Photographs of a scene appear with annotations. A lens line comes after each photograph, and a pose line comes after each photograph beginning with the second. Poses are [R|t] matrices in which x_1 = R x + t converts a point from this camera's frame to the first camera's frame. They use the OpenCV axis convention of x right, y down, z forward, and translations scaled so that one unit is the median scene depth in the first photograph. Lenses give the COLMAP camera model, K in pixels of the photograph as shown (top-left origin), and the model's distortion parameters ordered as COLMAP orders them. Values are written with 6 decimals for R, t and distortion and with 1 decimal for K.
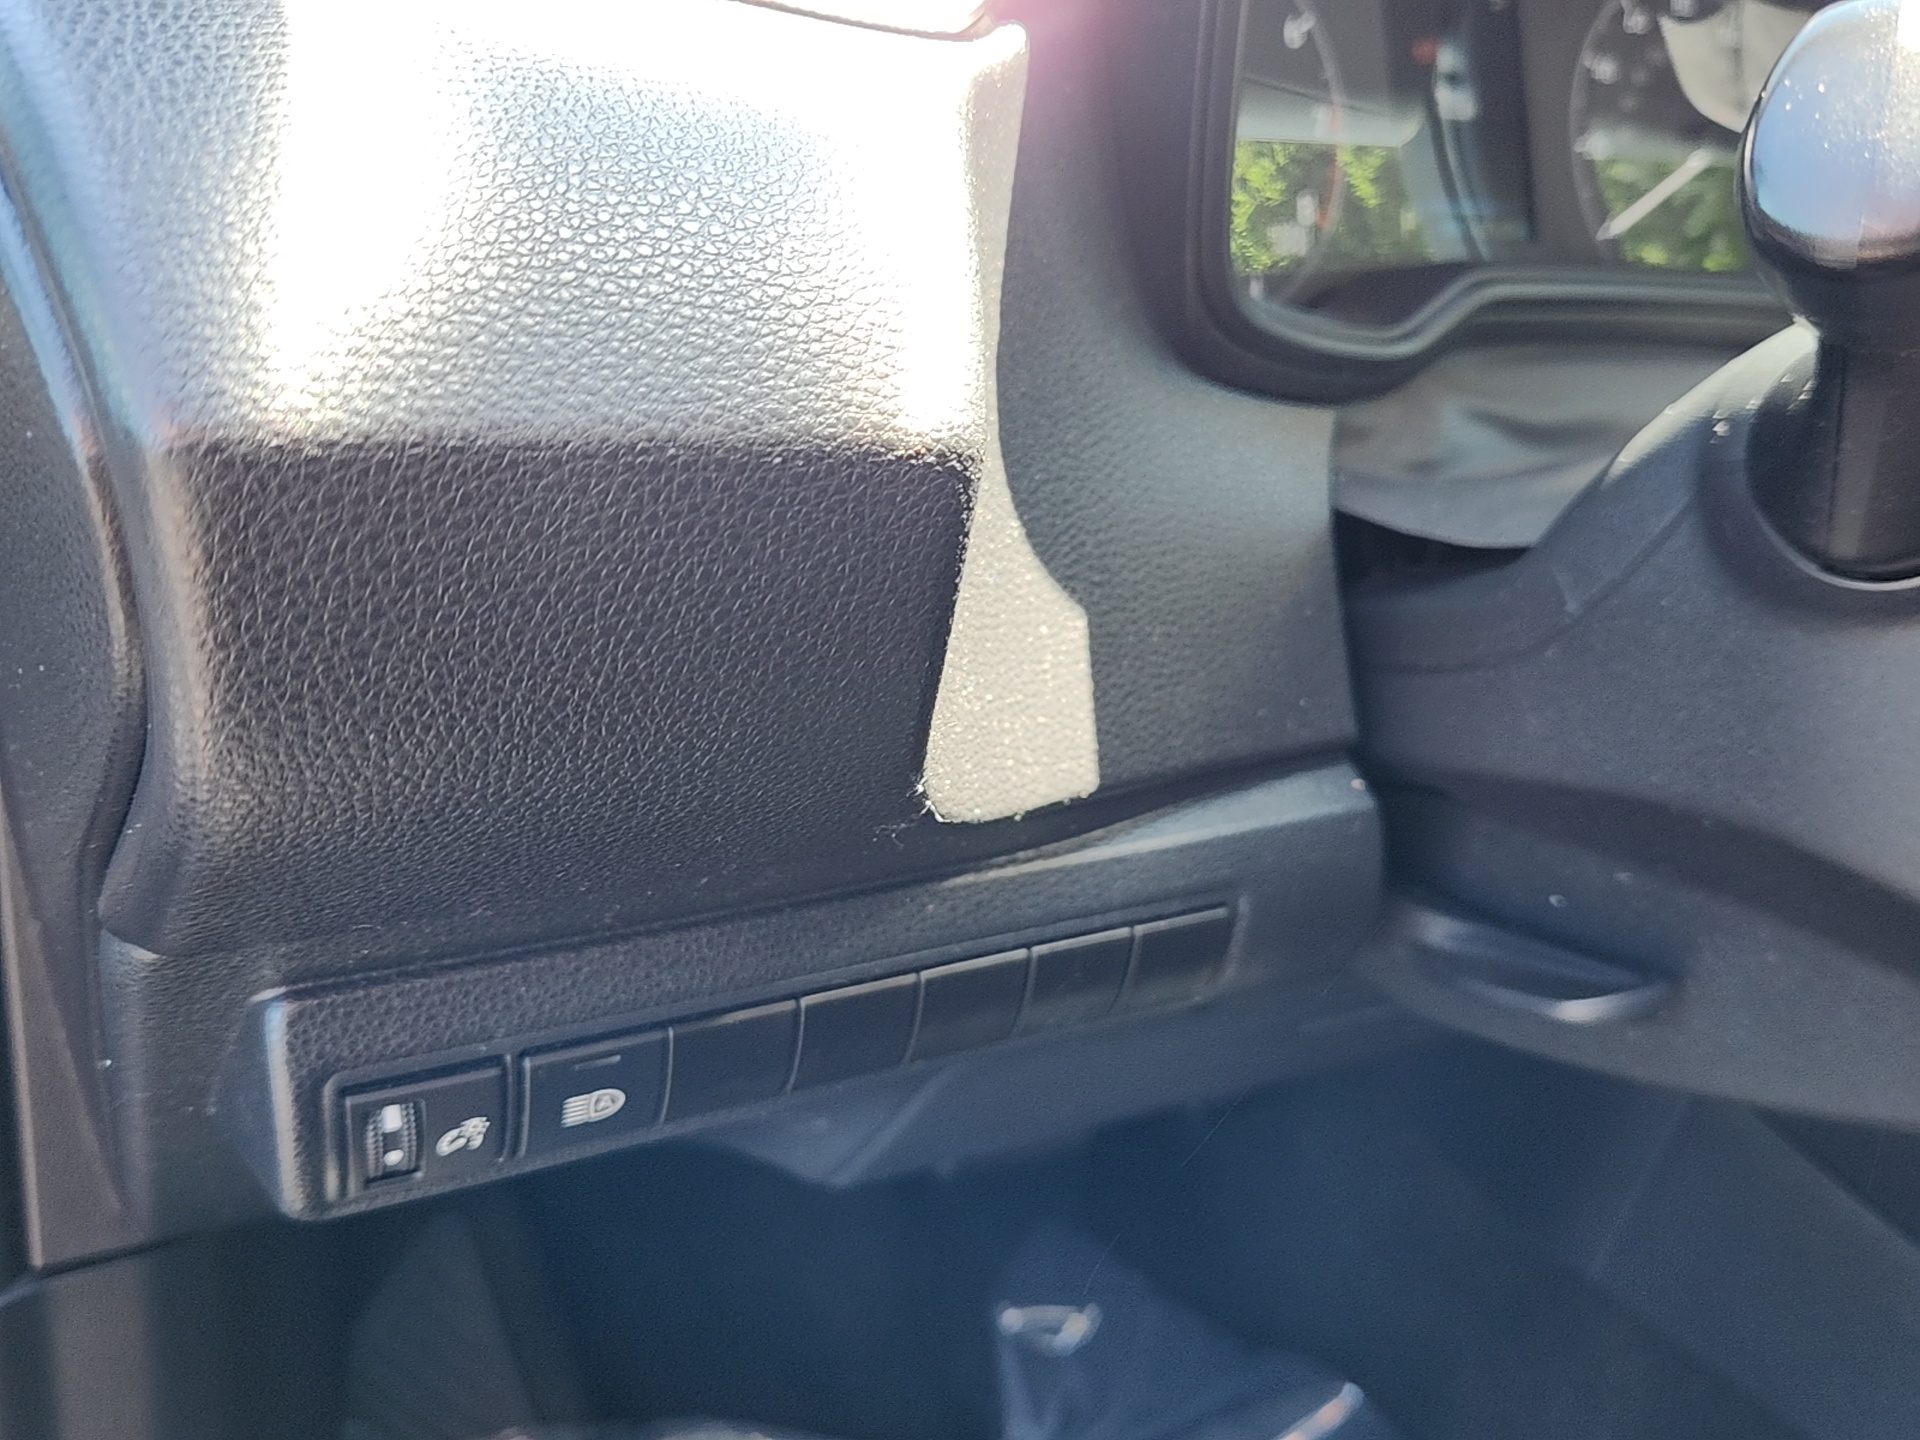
lens RADIAL K [[1810.6, 0, 1002.3], [0, 1810.6, 723.6], [0, 0, 1]] dist [0.104966, -0.134925]
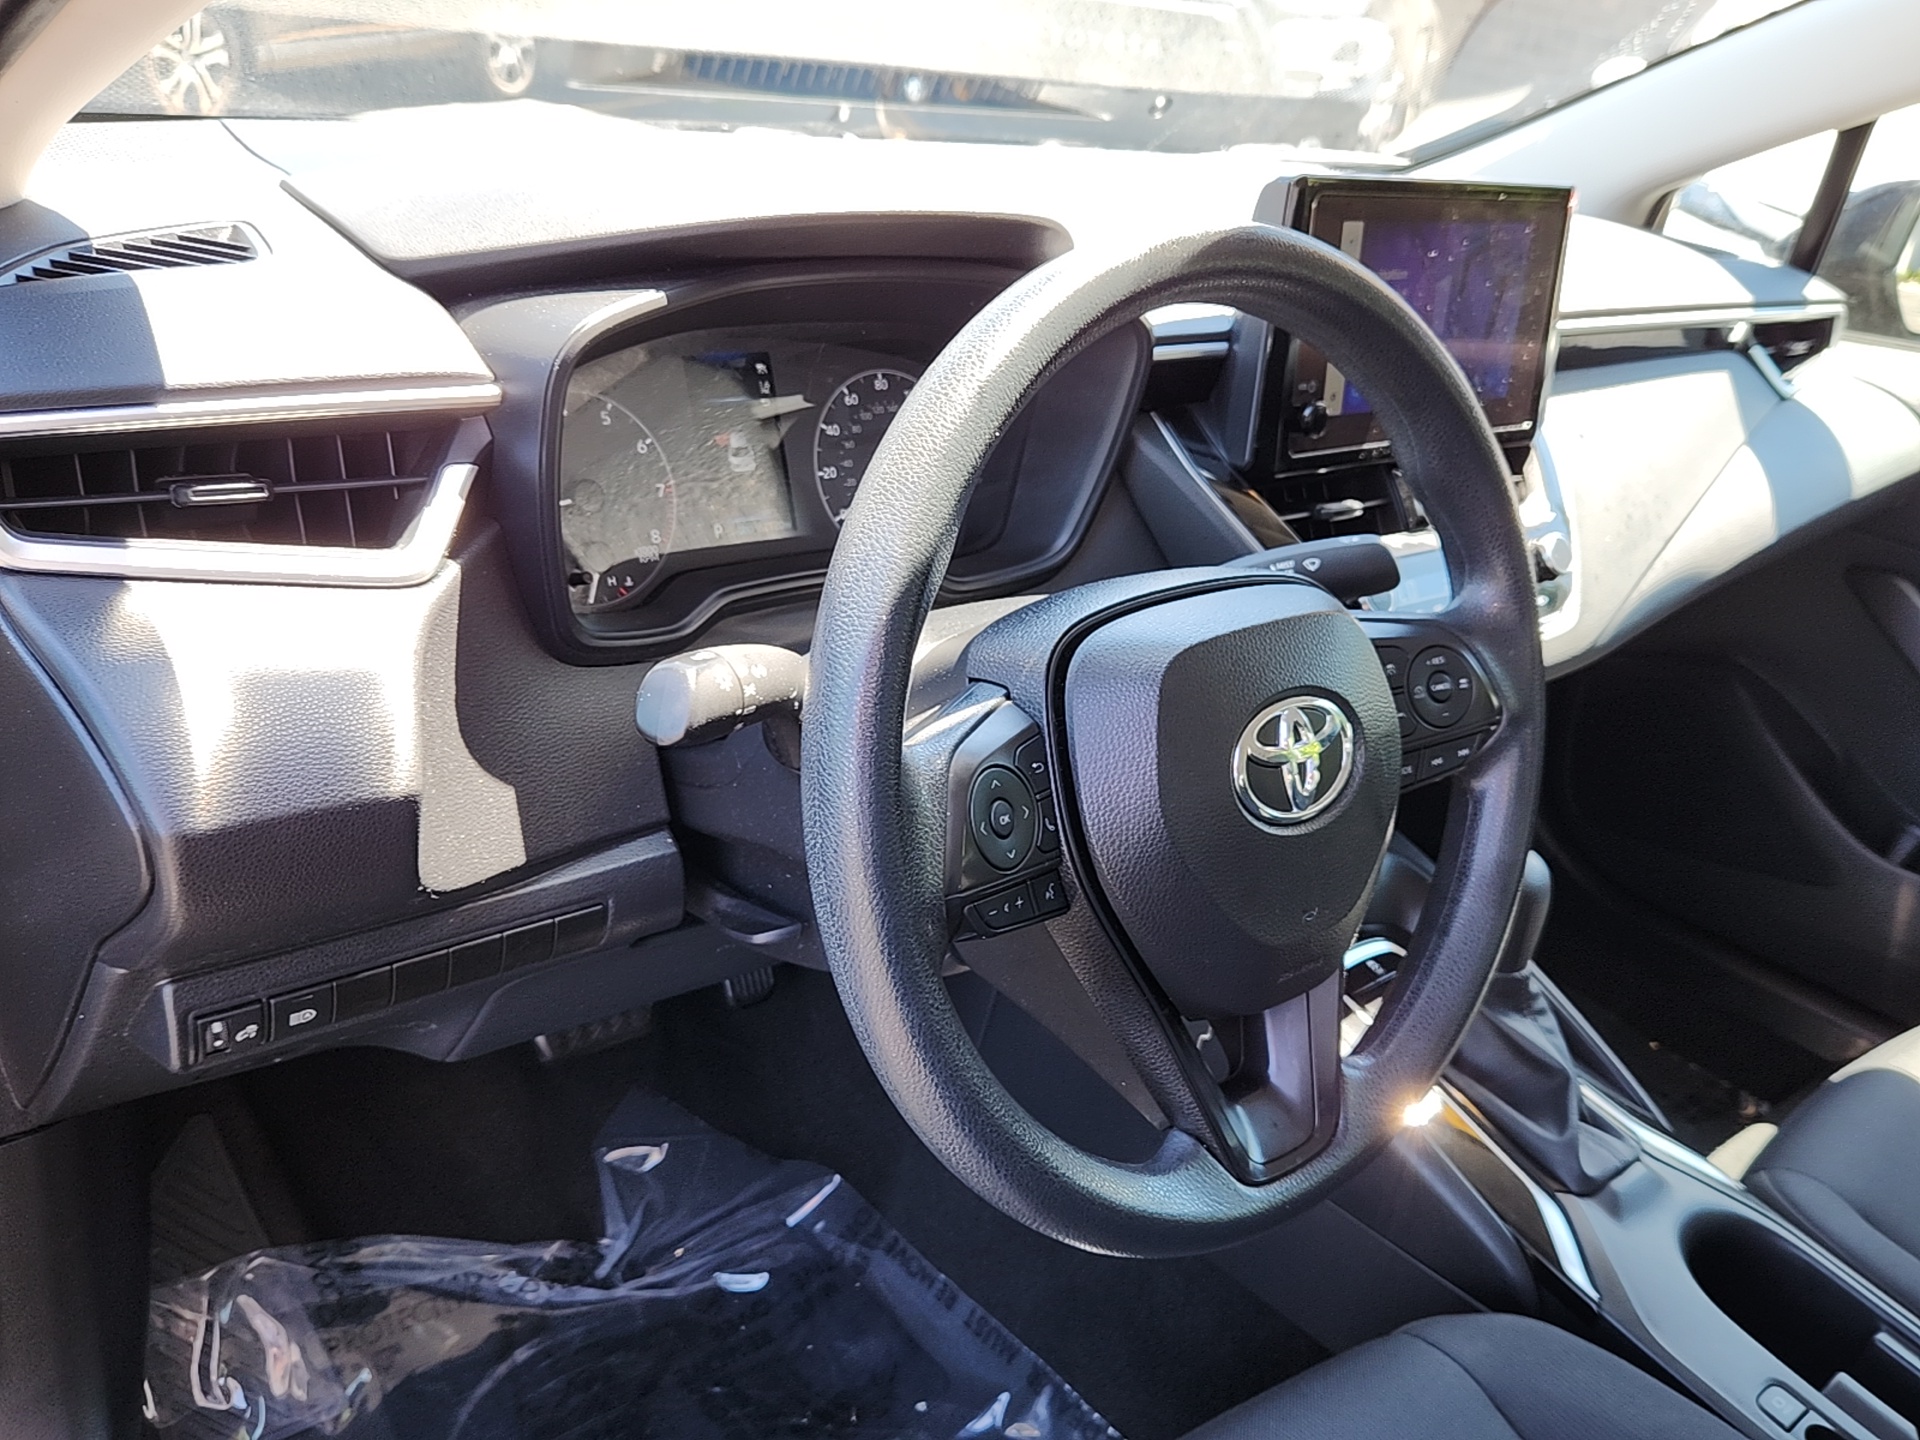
lens RADIAL K [[1810.6, 0, 1002.3], [0, 1810.6, 723.6], [0, 0, 1]] dist [0.104966, -0.134925]
pose [[0.985377, -0.059382, 0.159709, 0.295421], [0.051368, 0.997227, 0.053845, -0.237578], [-0.162463, -0.044854, 0.985695, -1.394009]]
